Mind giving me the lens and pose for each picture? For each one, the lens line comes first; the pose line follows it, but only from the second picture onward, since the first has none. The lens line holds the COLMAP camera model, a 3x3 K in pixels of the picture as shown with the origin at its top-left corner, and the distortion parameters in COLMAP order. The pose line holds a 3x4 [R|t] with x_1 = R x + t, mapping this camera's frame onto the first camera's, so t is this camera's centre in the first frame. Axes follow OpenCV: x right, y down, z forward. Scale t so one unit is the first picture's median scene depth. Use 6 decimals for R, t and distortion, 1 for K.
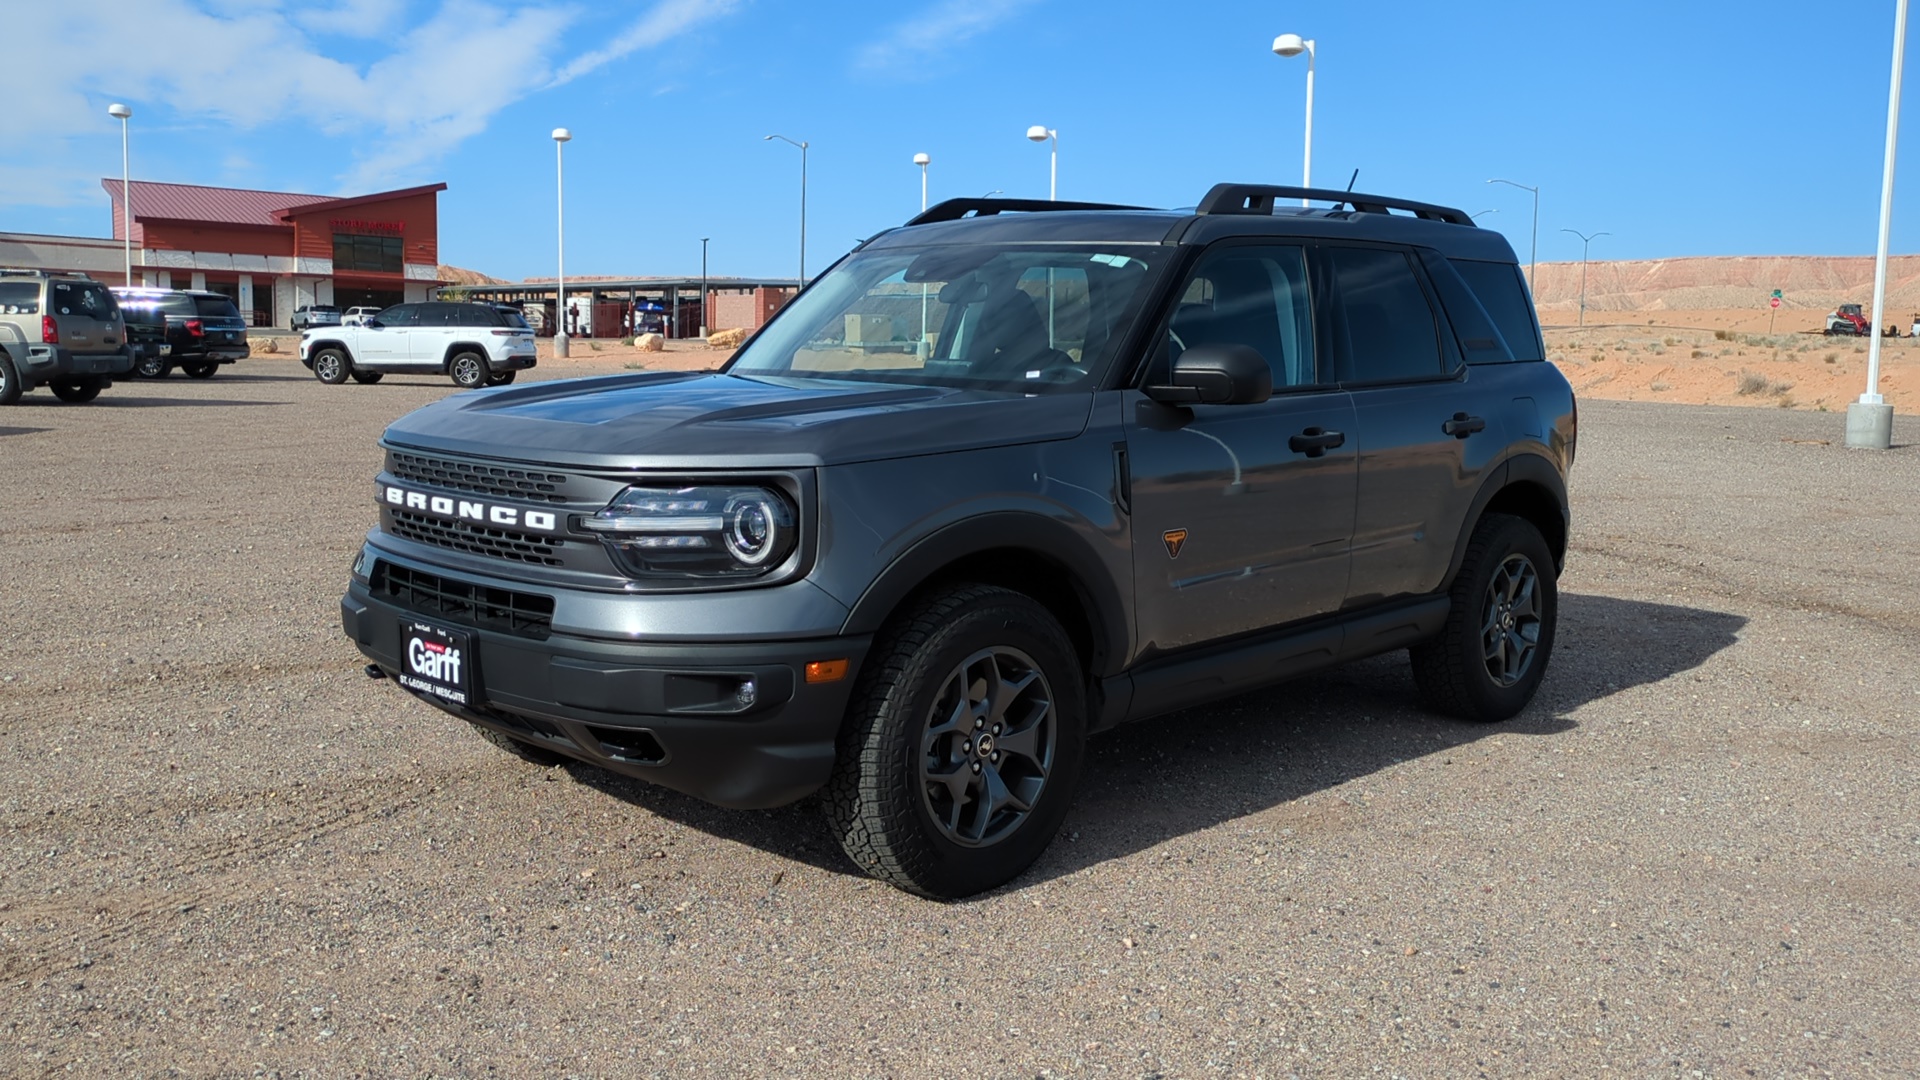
lens RADIAL K [[1633.3, 0, 960.0], [0, 1633.3, 540.0], [0, 0, 1]] dist [0.083238, -0.113938]
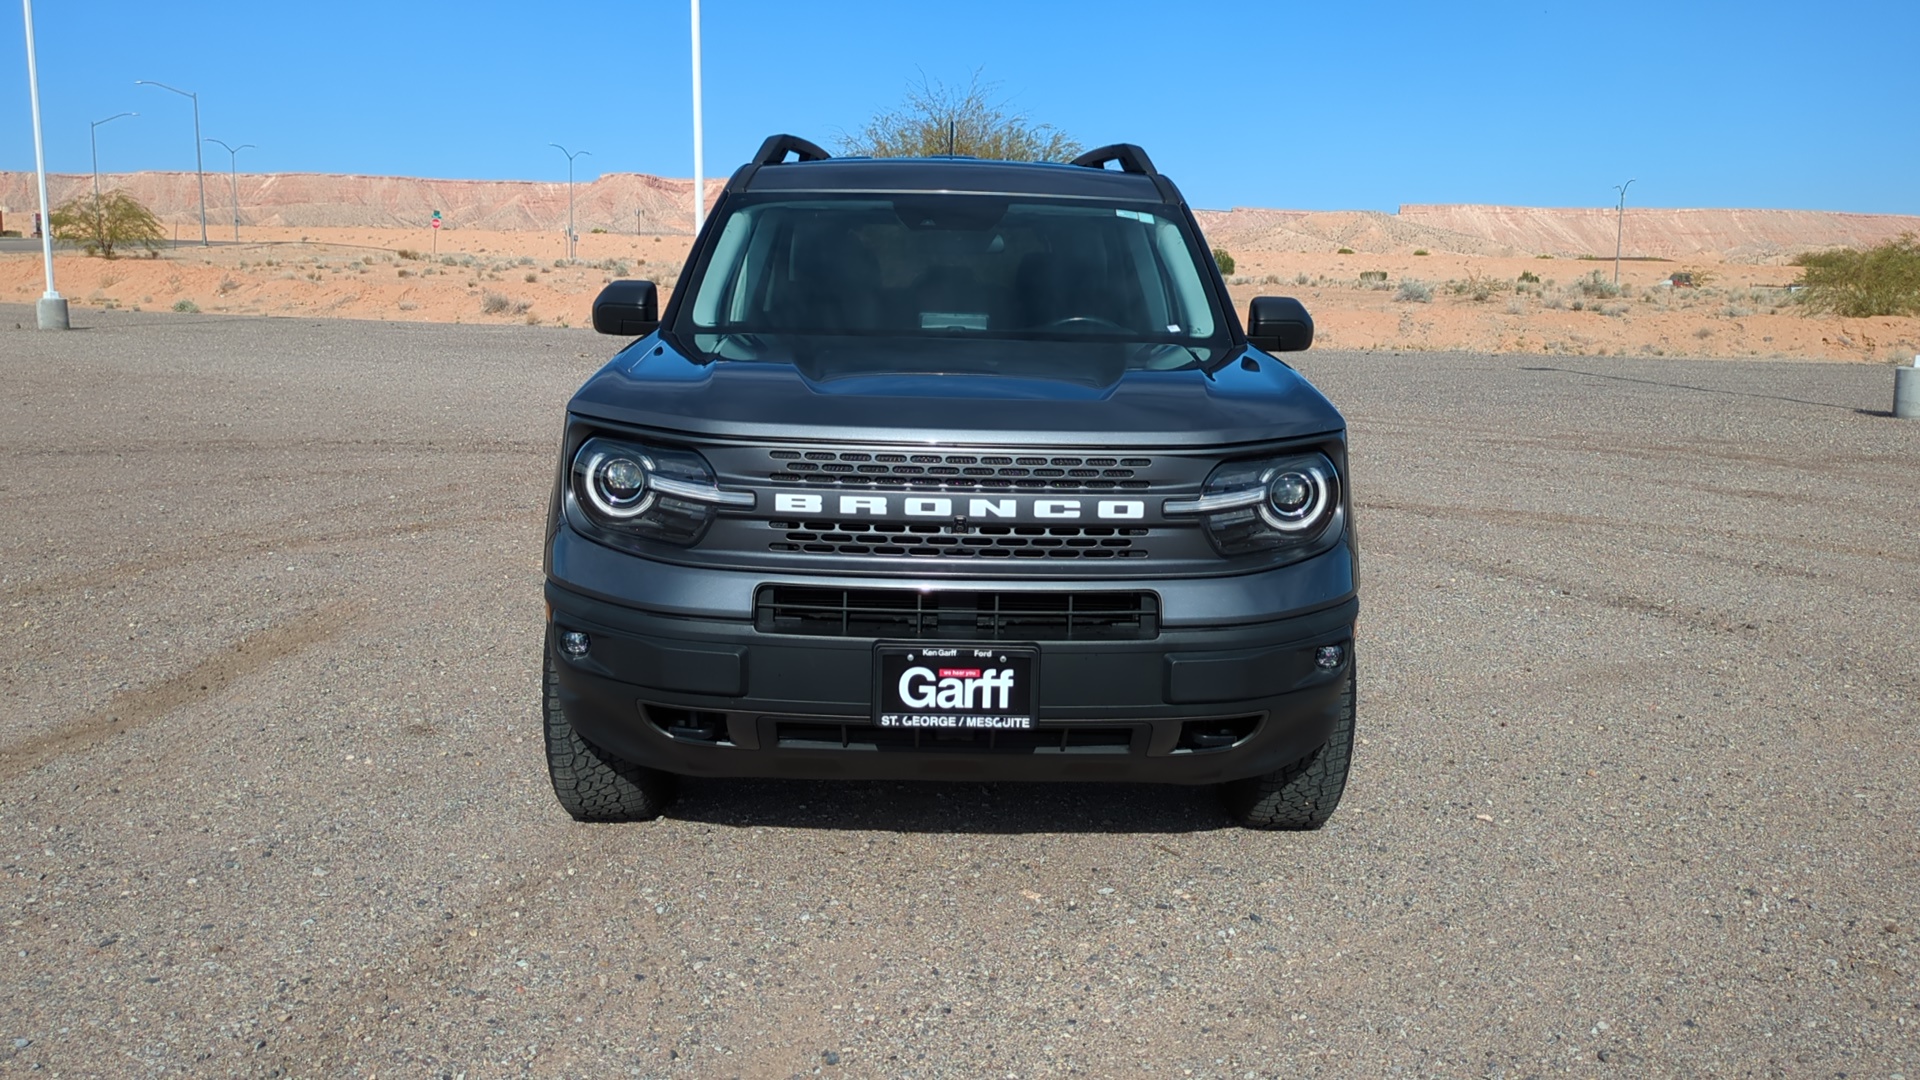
lens RADIAL K [[1633.3, 0, 960.0], [0, 1633.3, 540.0], [0, 0, 1]] dist [0.083238, -0.113938]
pose [[0.701158, -0.115428, 0.703600, -0.901018], [0.080055, 0.993314, 0.083179, -0.072952], [-0.708497, -0.001995, 0.705711, 0.401462]]
